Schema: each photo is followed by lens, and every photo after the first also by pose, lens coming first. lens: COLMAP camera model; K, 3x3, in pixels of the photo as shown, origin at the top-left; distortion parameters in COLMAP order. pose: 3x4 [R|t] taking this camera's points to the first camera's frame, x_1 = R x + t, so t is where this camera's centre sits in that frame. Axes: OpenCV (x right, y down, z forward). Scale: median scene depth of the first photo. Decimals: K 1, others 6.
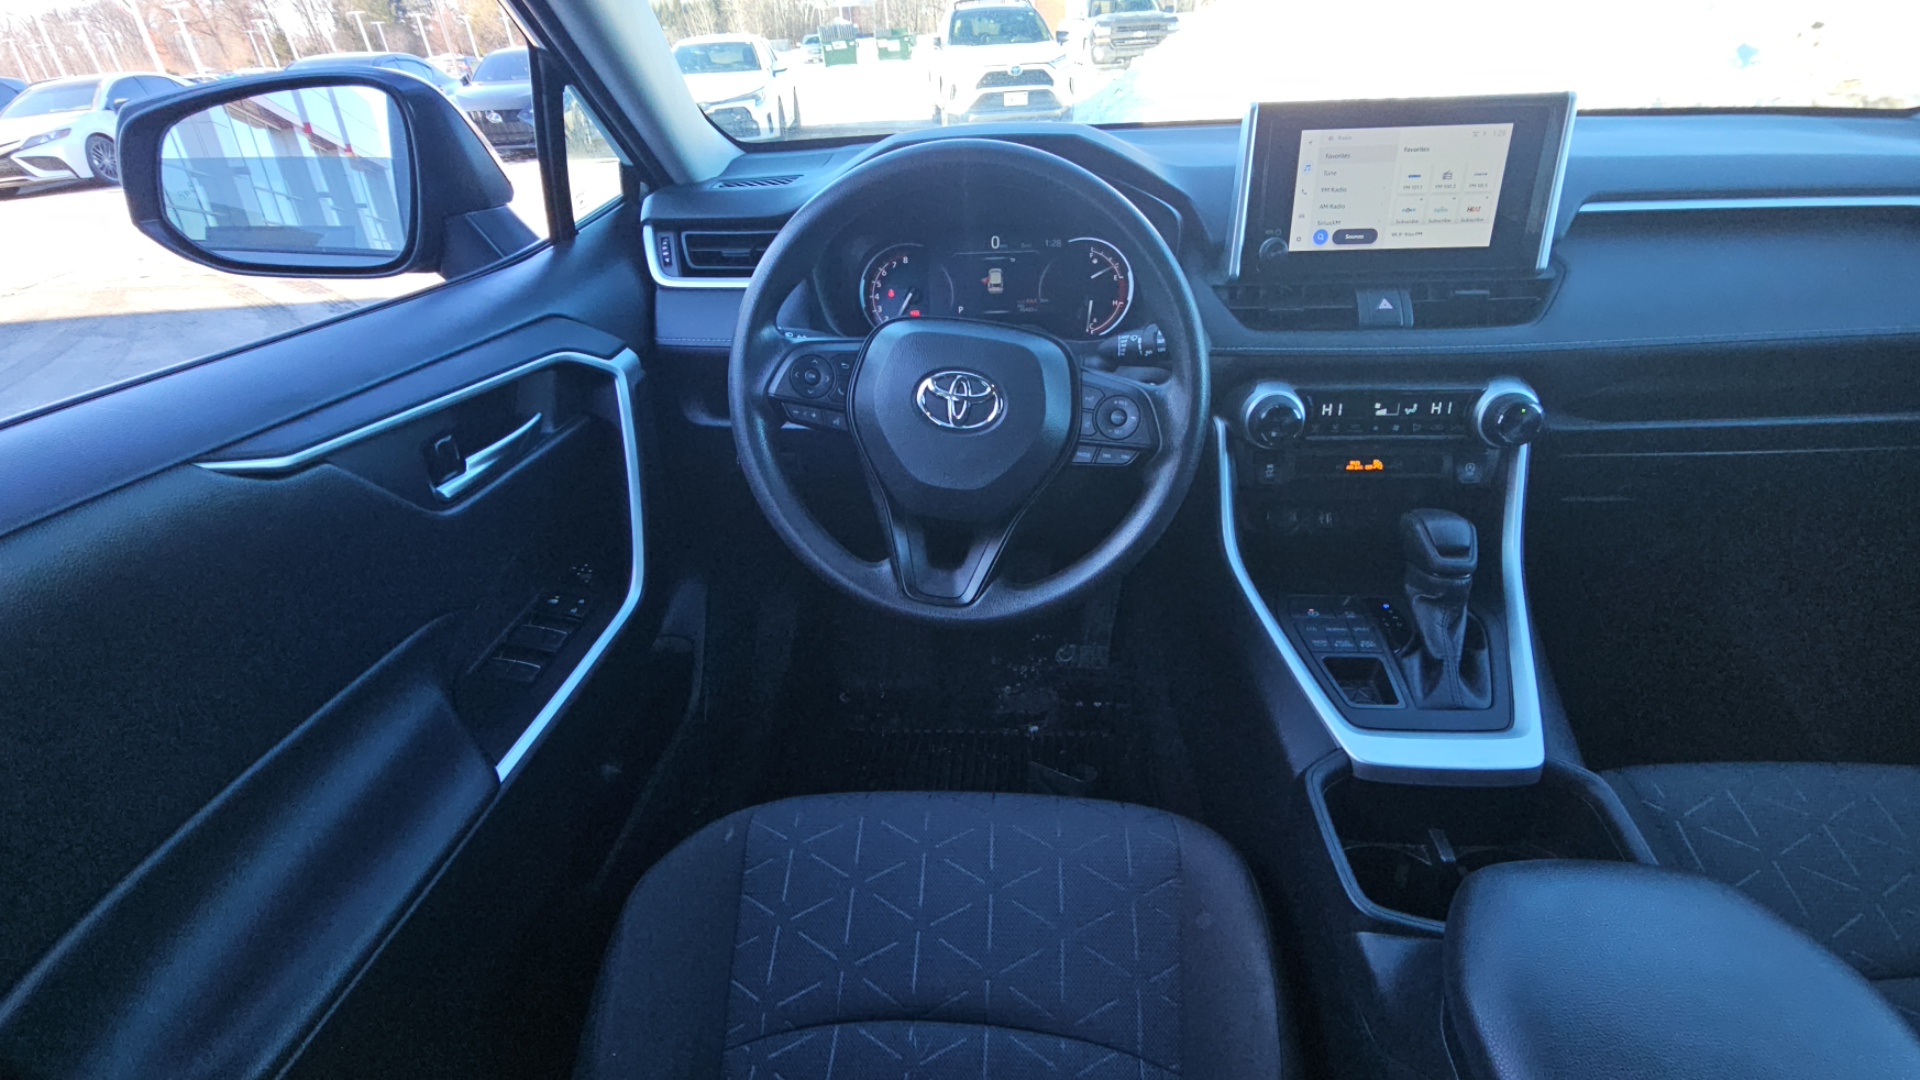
lens RADIAL K [[853.6, 0, 985.1], [0, 853.6, 546.7], [0, 0, 1]] dist [0.009161, -0.006054]
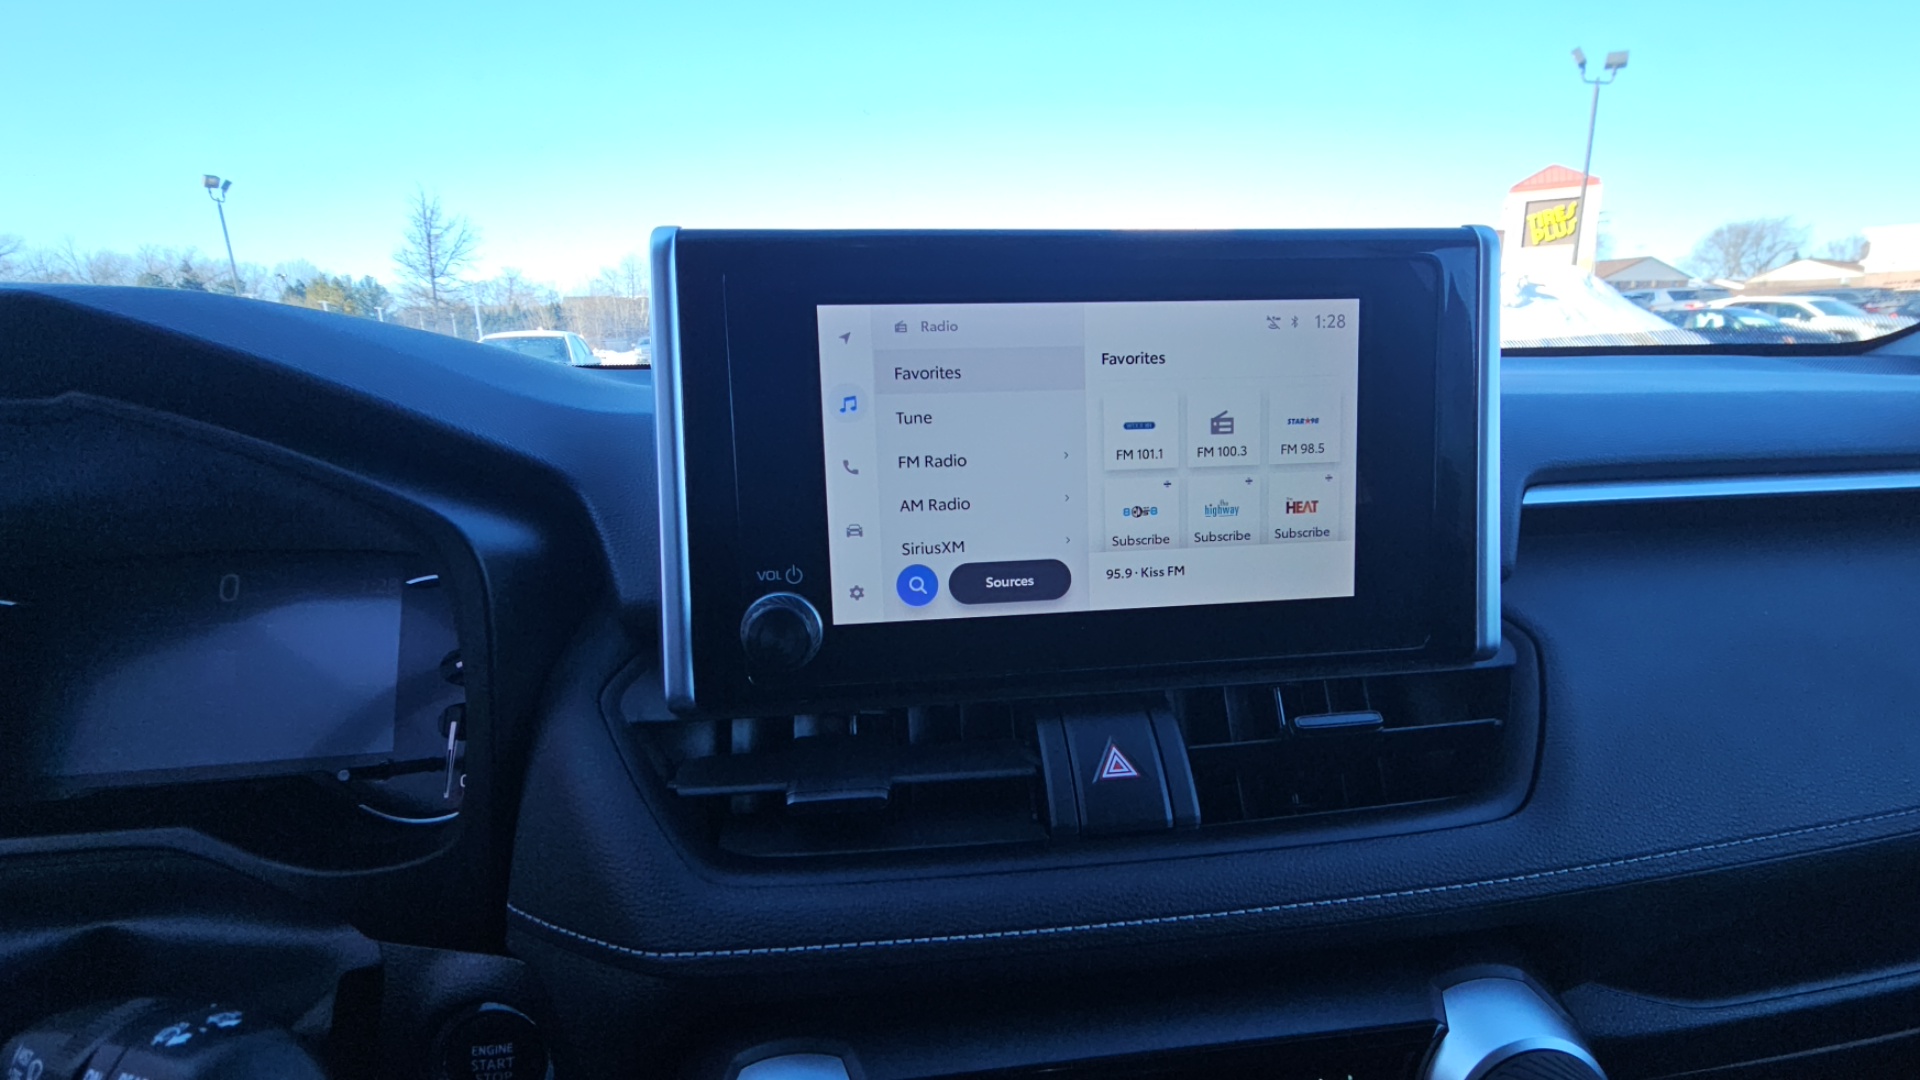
lens RADIAL K [[853.6, 0, 984.1], [0, 853.6, 548.8], [0, 0, 1]] dist [0.009161, -0.006054]
pose [[0.982349, -0.026537, 0.185163, 0.352595], [0.080732, 0.953091, -0.291717, -0.269871], [-0.168736, 0.301517, 0.938411, 0.656484]]
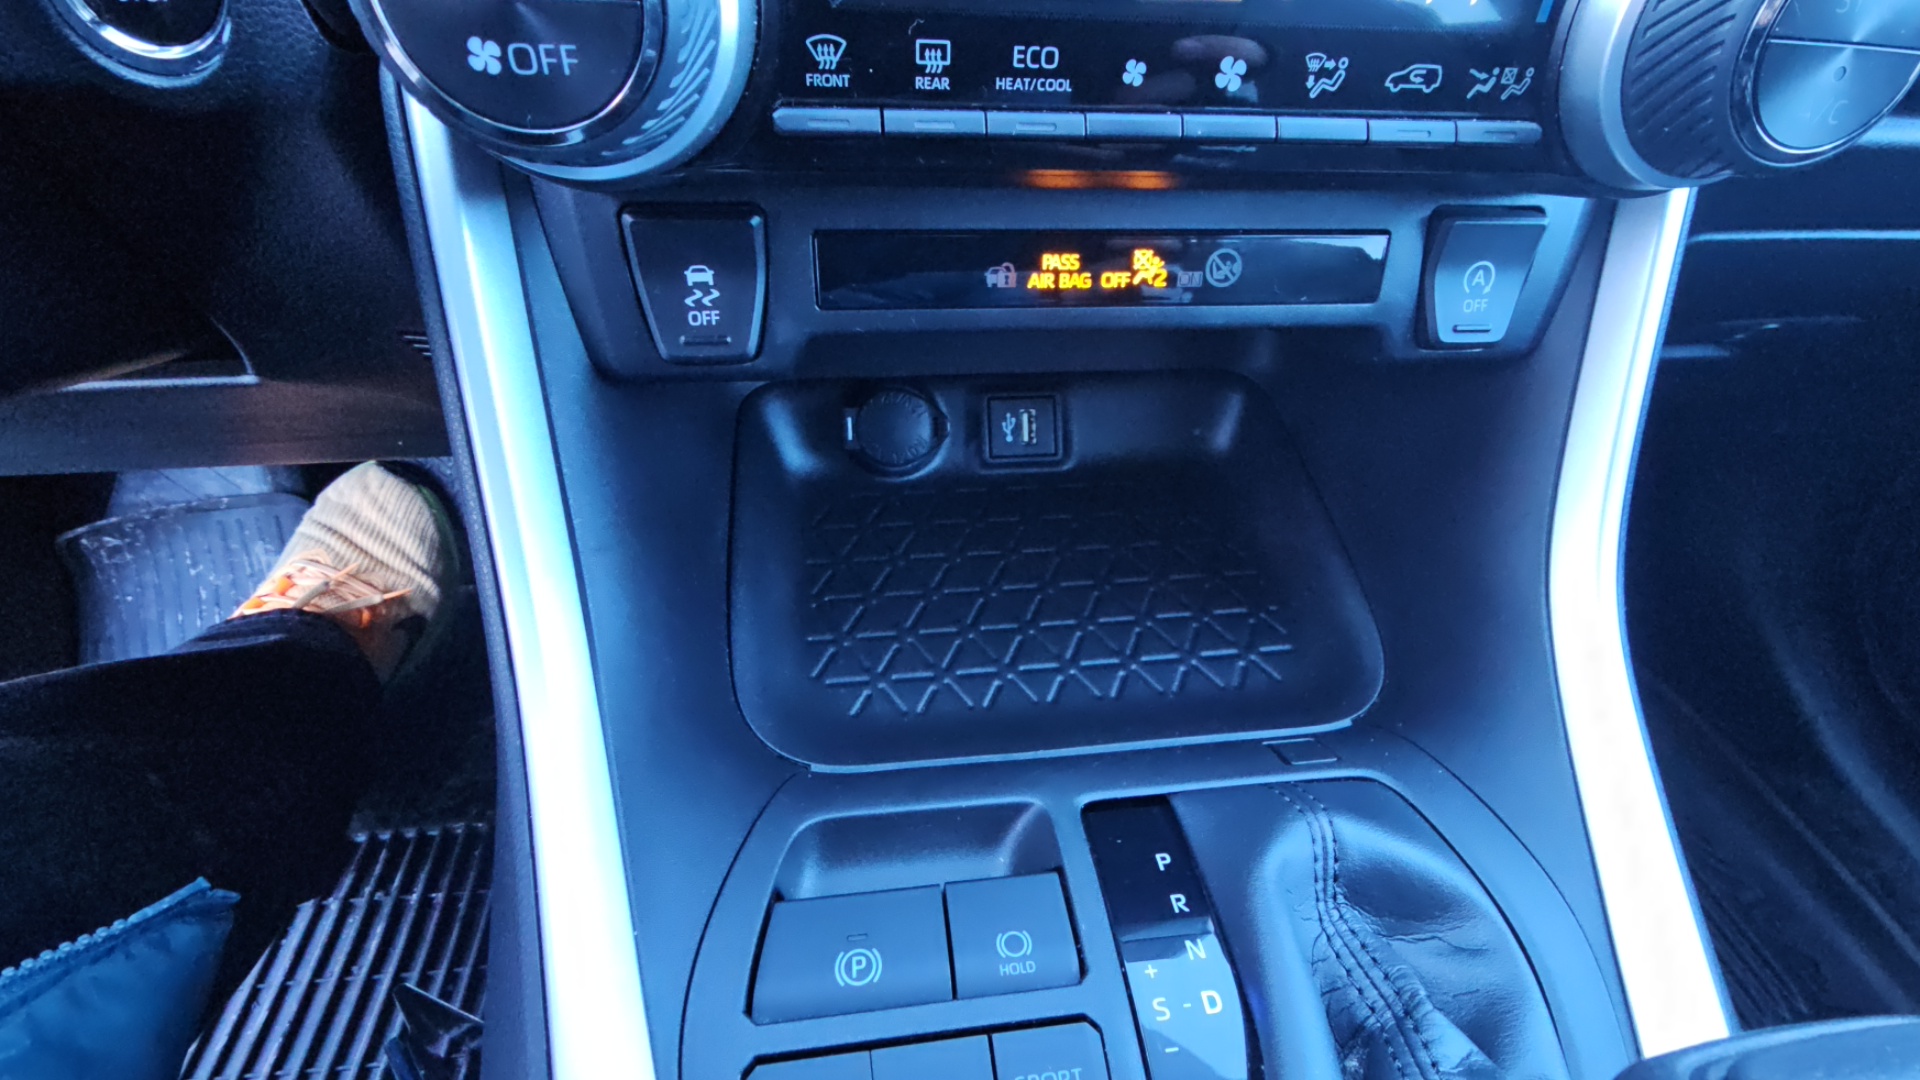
lens RADIAL K [[853.6, 0, 983.2], [0, 853.6, 541.7], [0, 0, 1]] dist [0.009161, -0.006054]
pose [[0.976948, -0.066073, 0.202996, 0.376358], [0.021507, 0.976522, 0.214343, -0.076896], [-0.212392, -0.205036, 0.955432, 0.798980]]
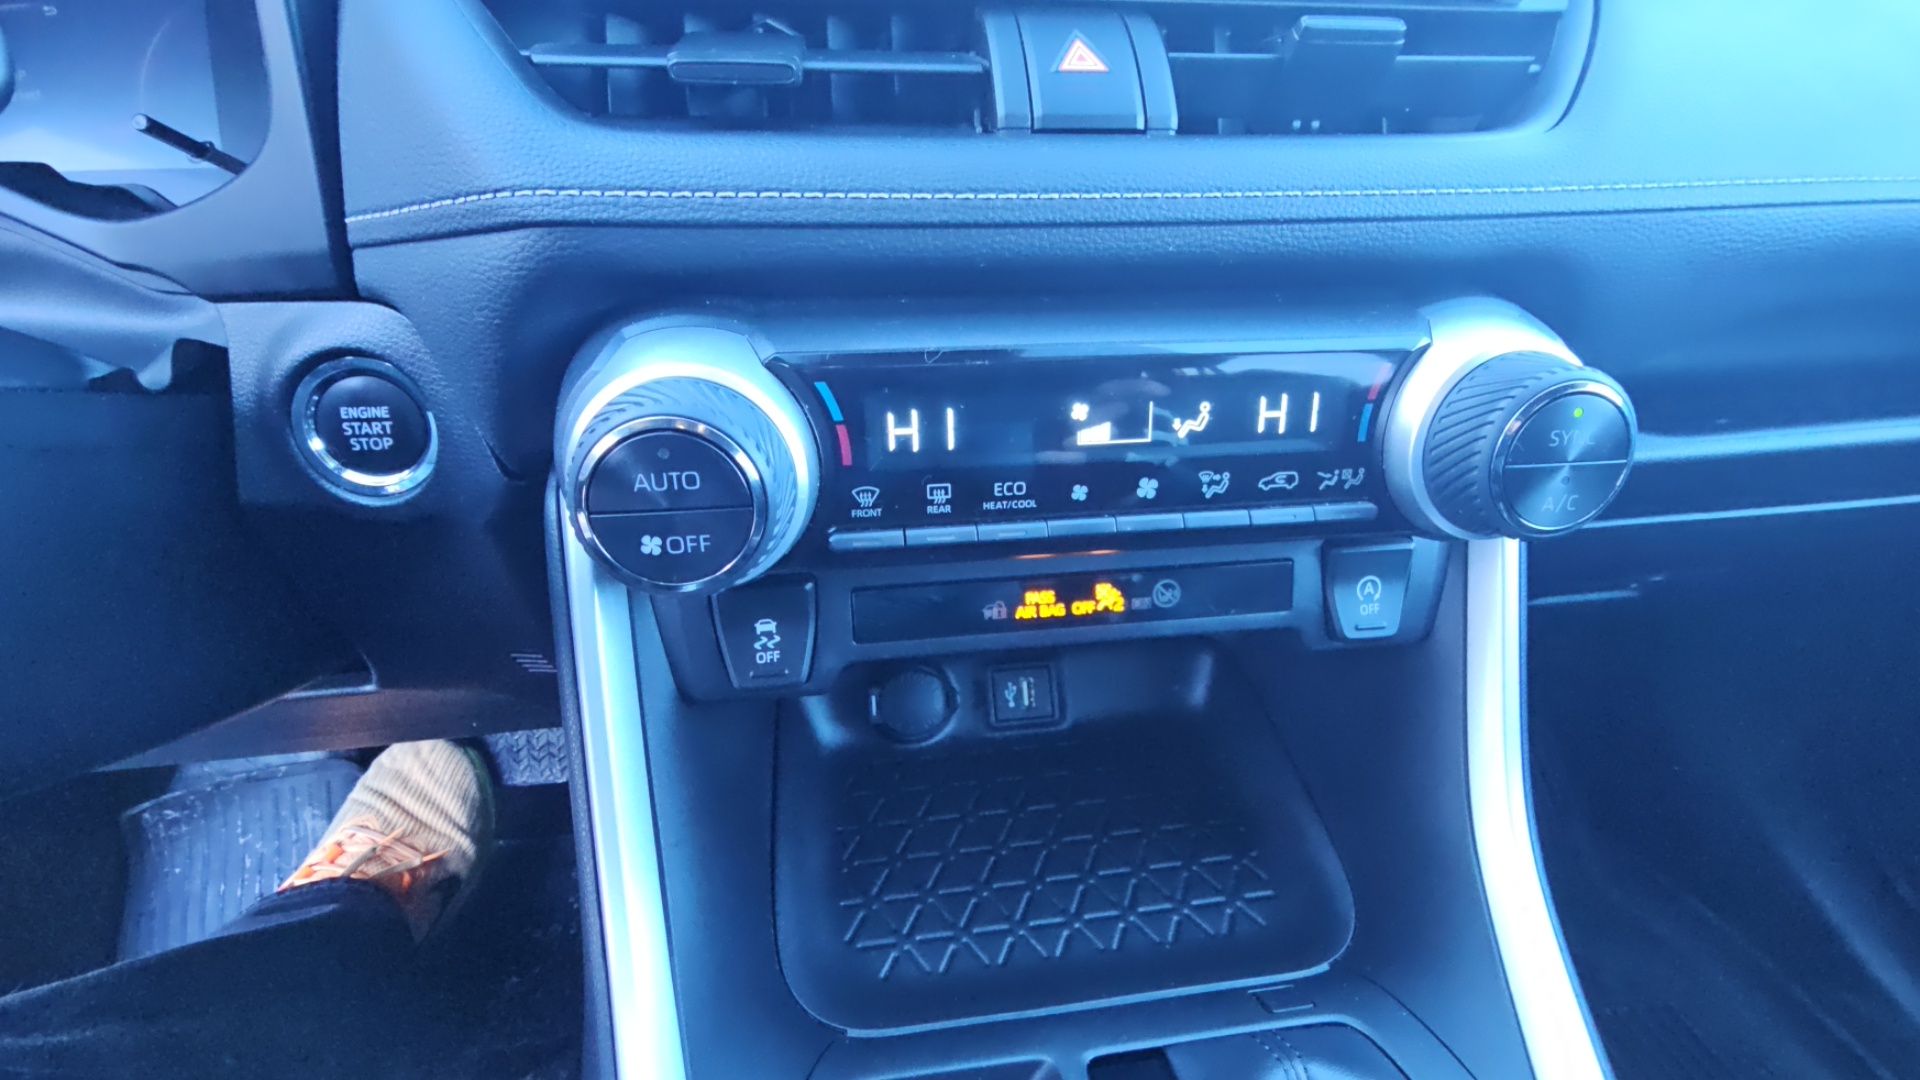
lens RADIAL K [[853.6, 0, 983.8], [0, 853.6, 545.6], [0, 0, 1]] dist [0.009161, -0.006054]
pose [[0.976460, -0.061341, 0.206795, 0.367506], [0.066993, 0.997544, -0.020434, -0.117616], [-0.205033, 0.033807, 0.978171, 0.734493]]
